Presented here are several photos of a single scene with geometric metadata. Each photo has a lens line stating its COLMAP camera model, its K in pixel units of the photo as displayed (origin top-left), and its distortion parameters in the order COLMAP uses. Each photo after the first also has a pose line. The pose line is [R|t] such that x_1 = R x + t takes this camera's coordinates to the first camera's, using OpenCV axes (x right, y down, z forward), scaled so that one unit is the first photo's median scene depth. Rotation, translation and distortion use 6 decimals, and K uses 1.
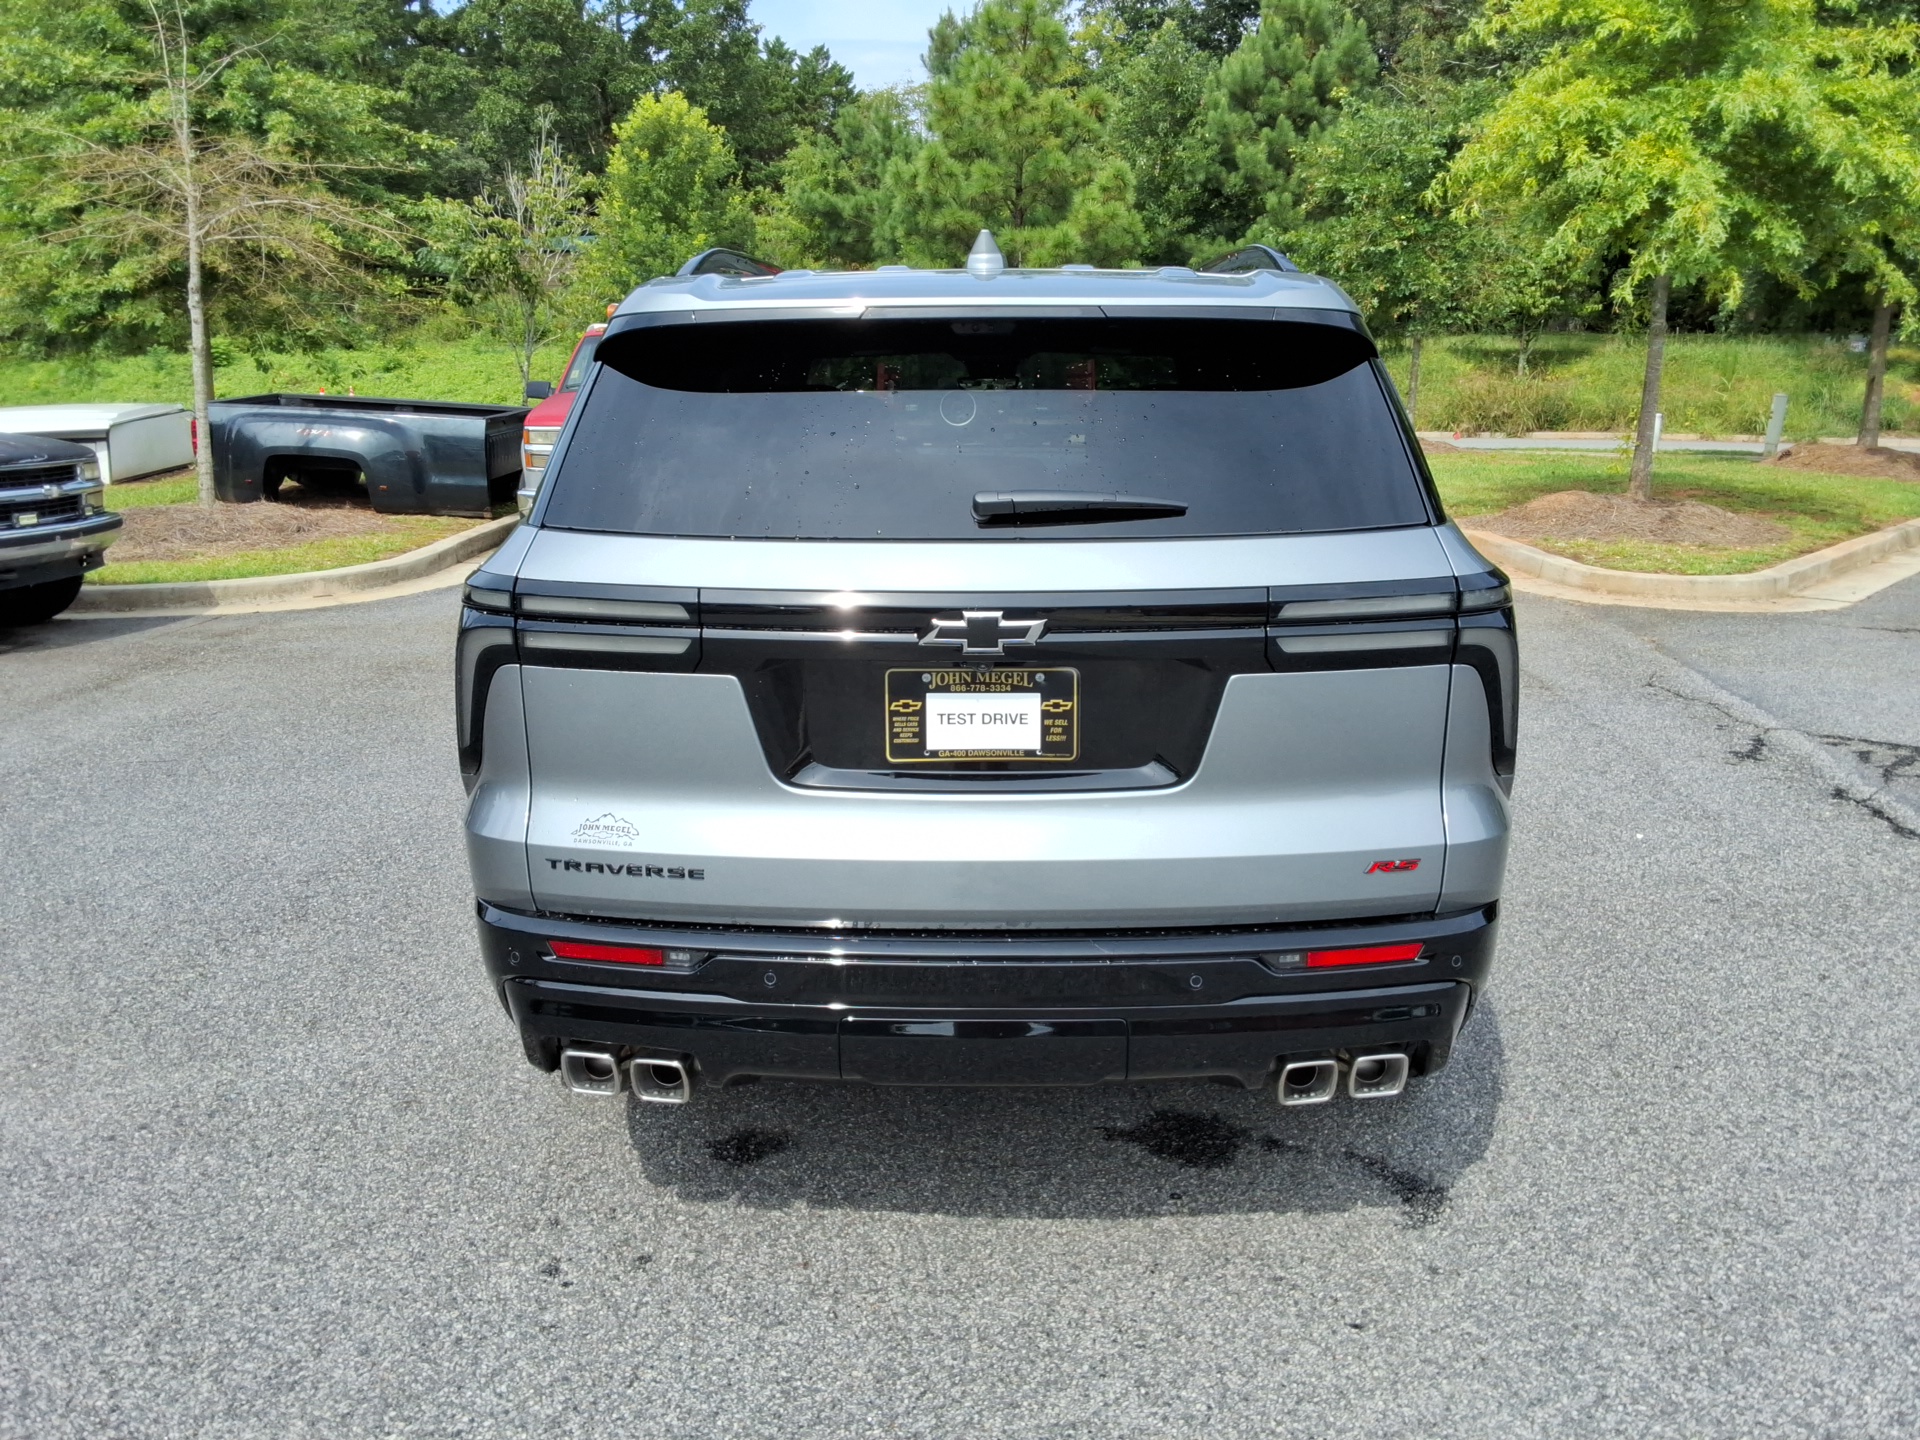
lens RADIAL K [[1542.7, 0, 961.6], [0, 1542.7, 708.9], [0, 0, 1]] dist [0.110404, -0.168184]
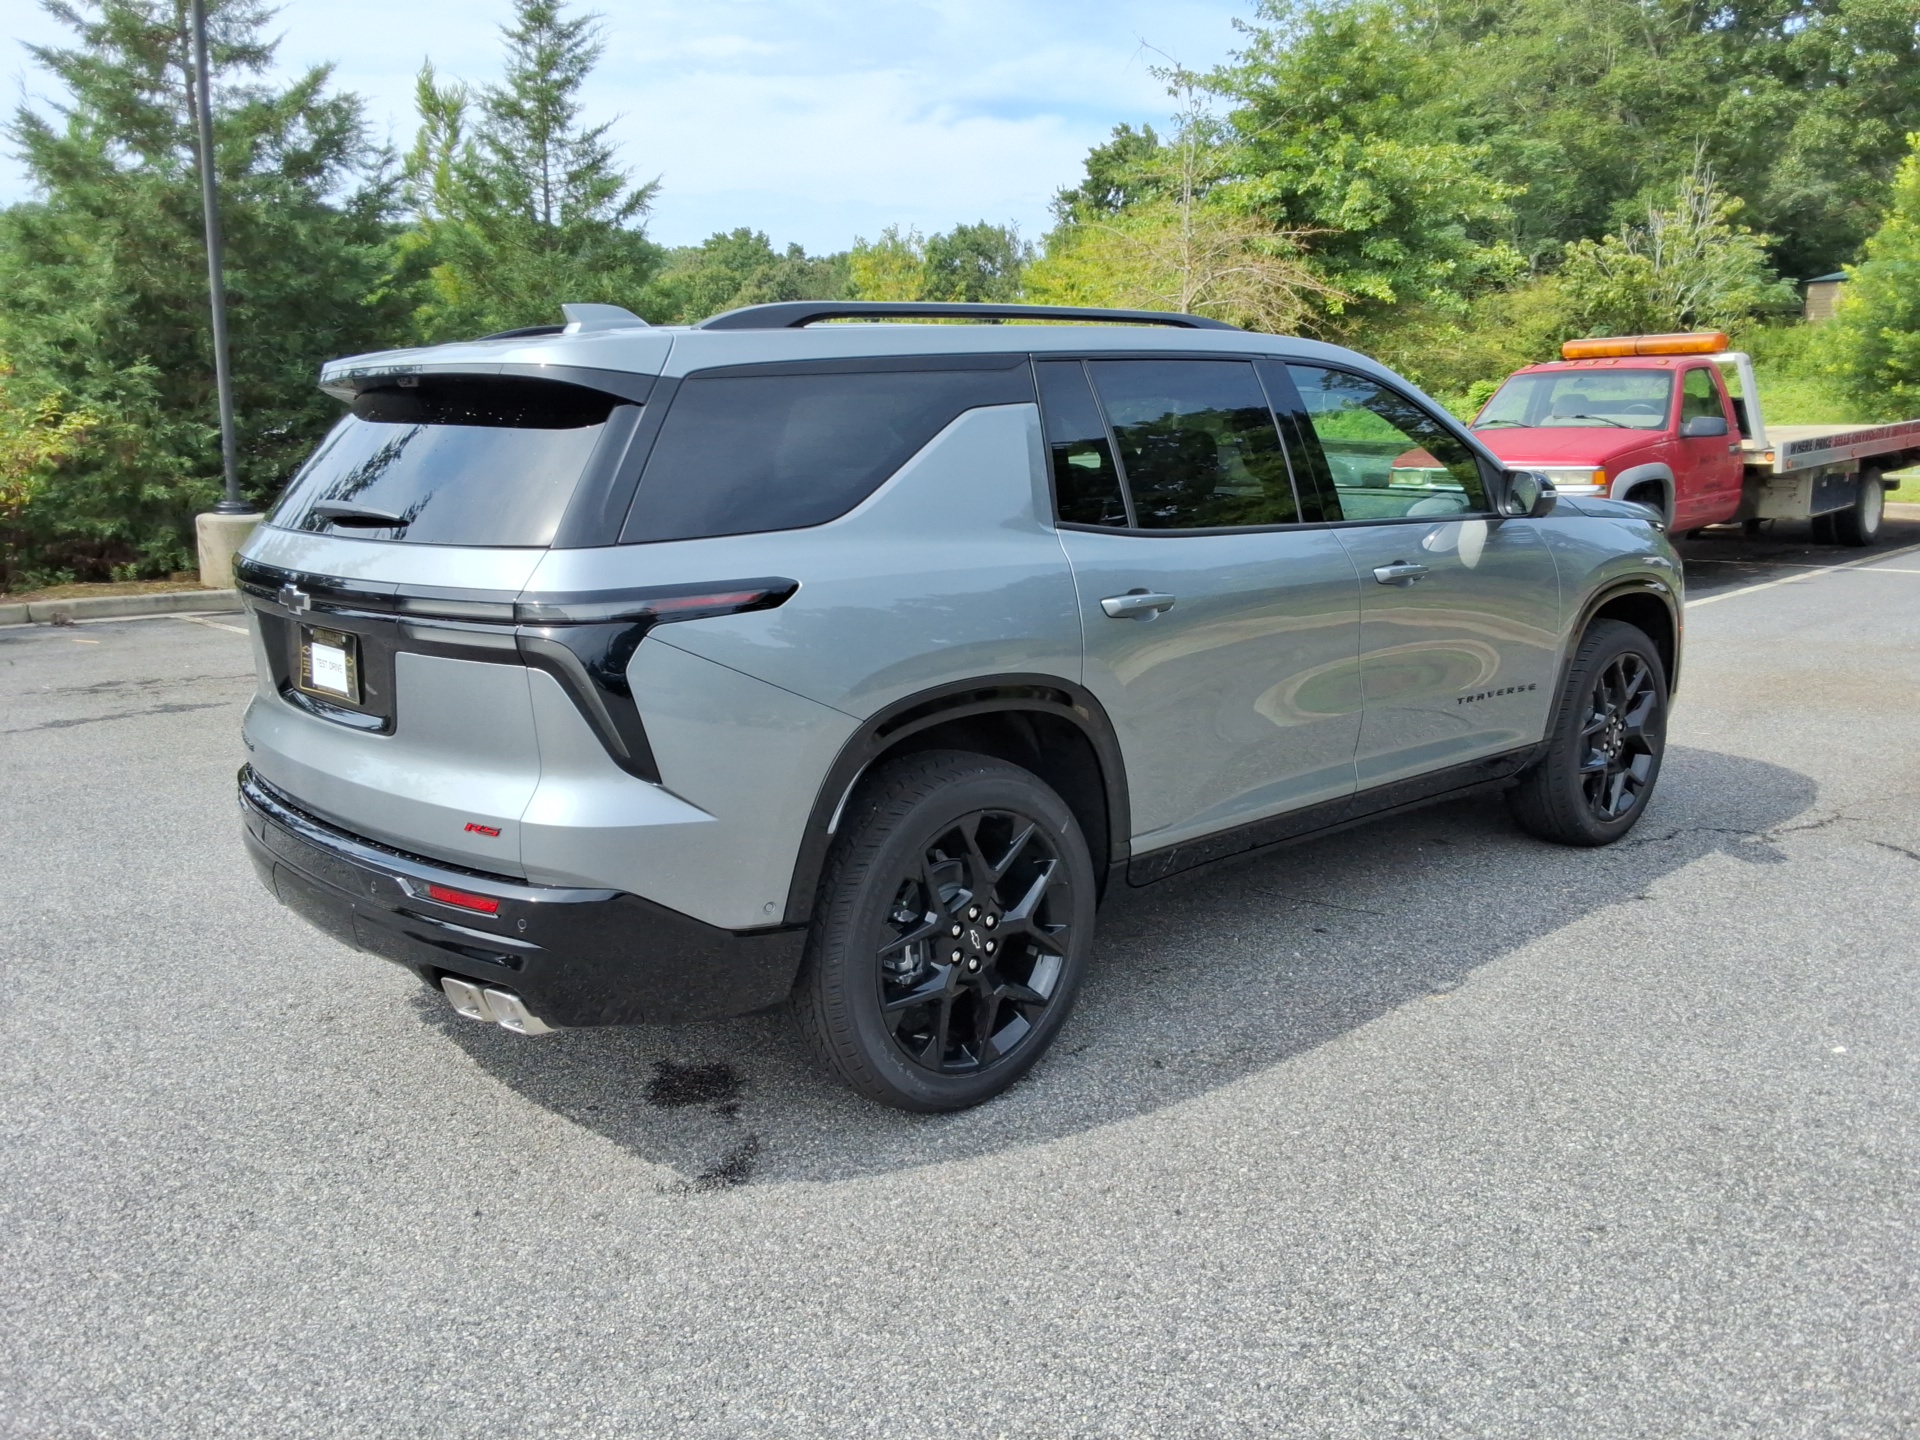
lens RADIAL K [[1531.4, 0, 968.1], [0, 1531.4, 718.6], [0, 0, 1]] dist [0.052257, -0.068685]
pose [[0.695387, 0.136388, -0.705574, 0.283076], [-0.147306, 0.988030, 0.045807, -0.019061], [0.703376, 0.072082, 0.707154, 0.088451]]
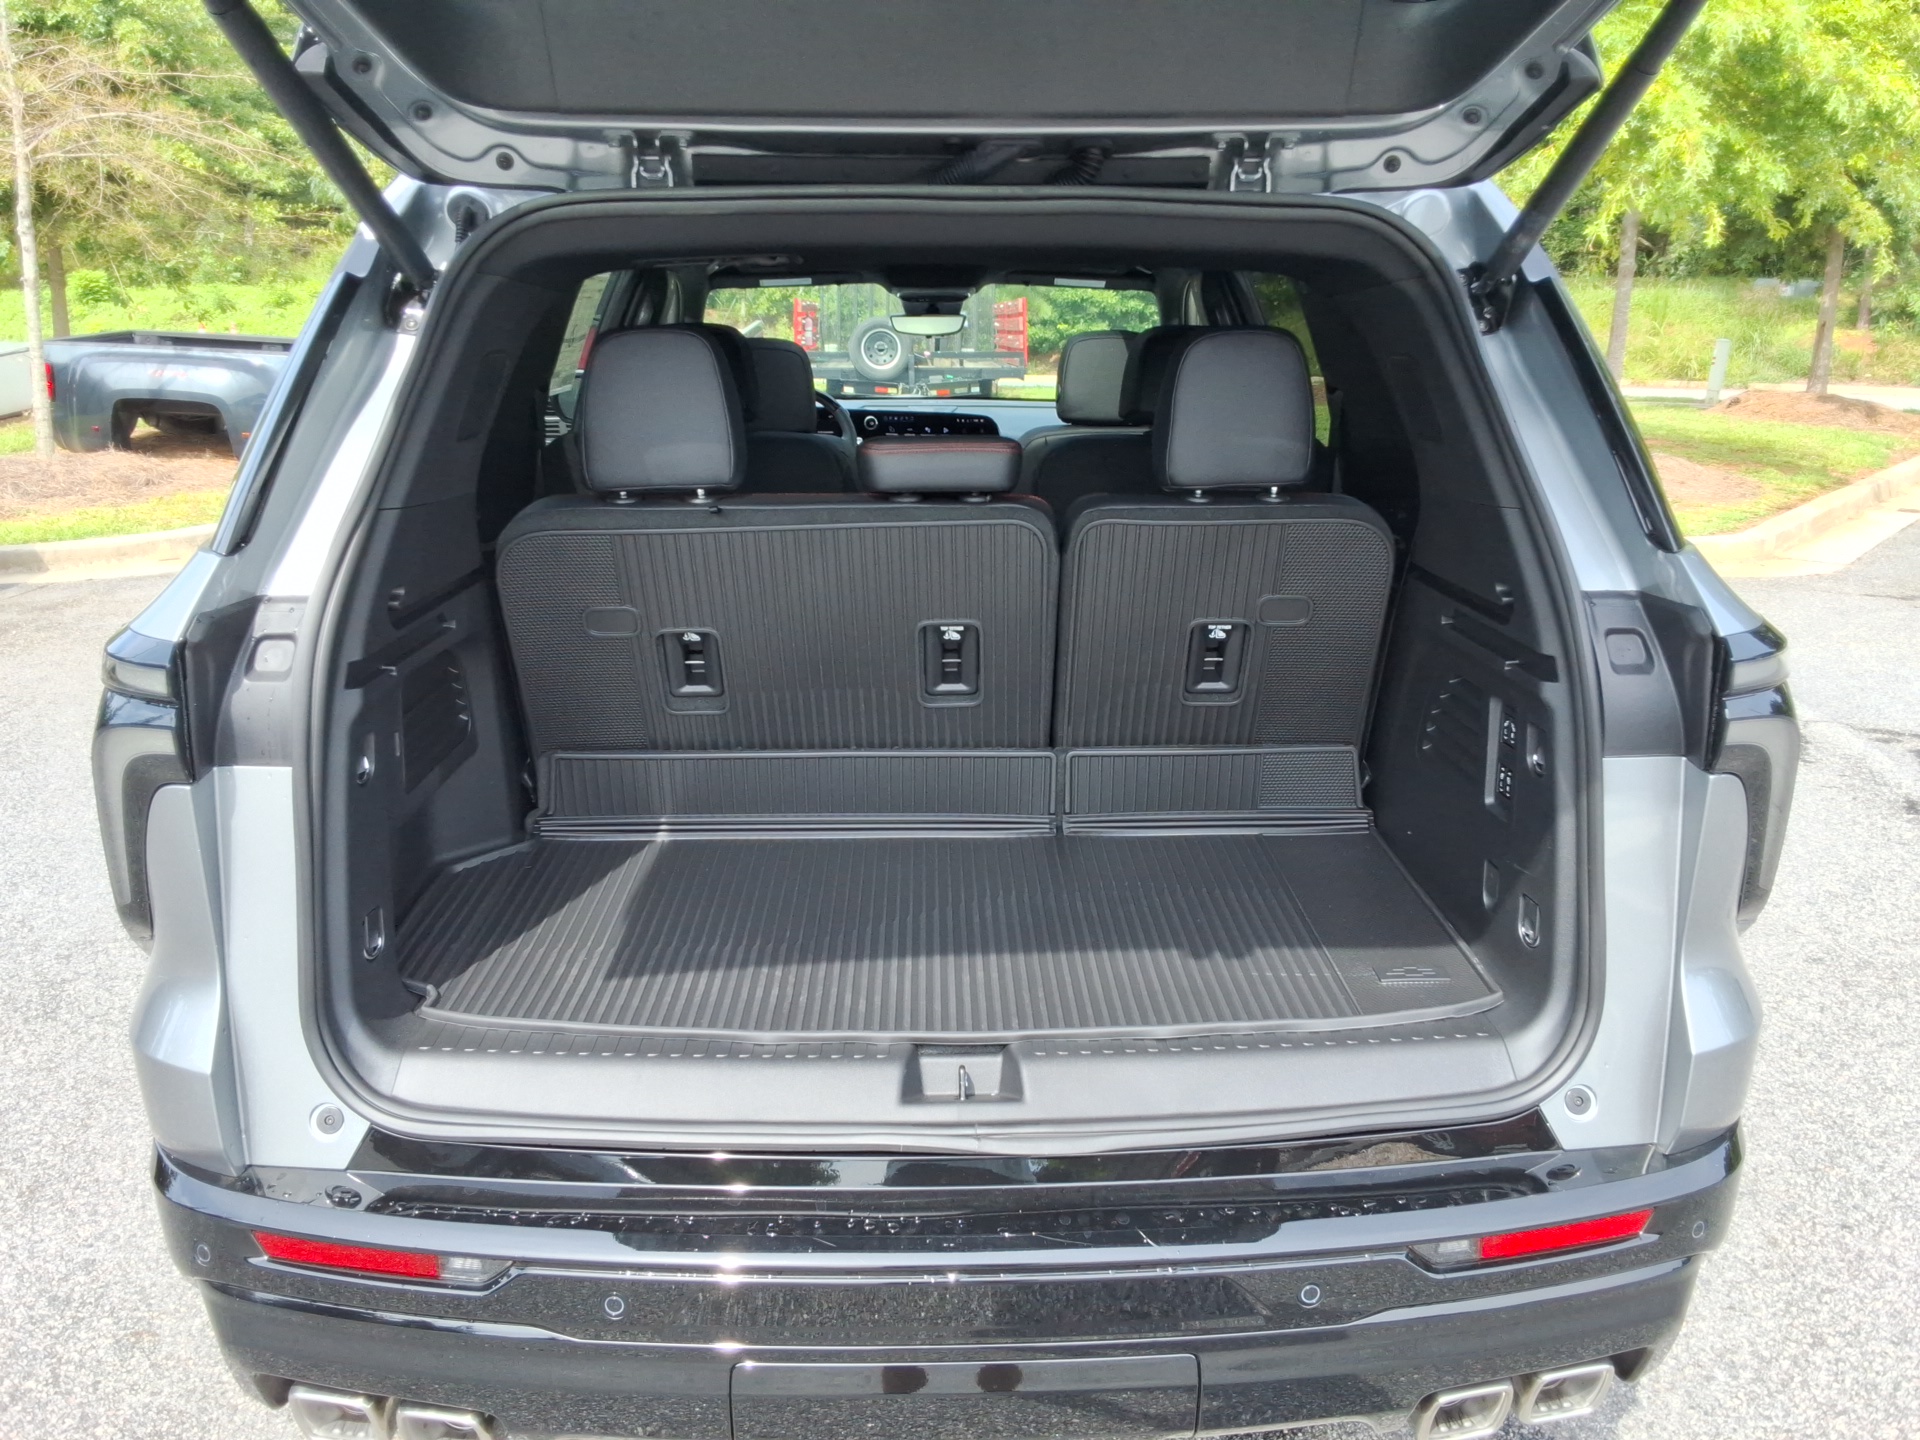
lens RADIAL K [[1539.4, 0, 973.5], [0, 1539.4, 702.2], [0, 0, 1]] dist [0.118890, -0.163162]
pose [[0.998364, -0.008216, 0.056582, -0.003381], [0.006414, 0.999469, 0.031951, -0.016808], [-0.056815, -0.031536, 0.997887, 0.080341]]
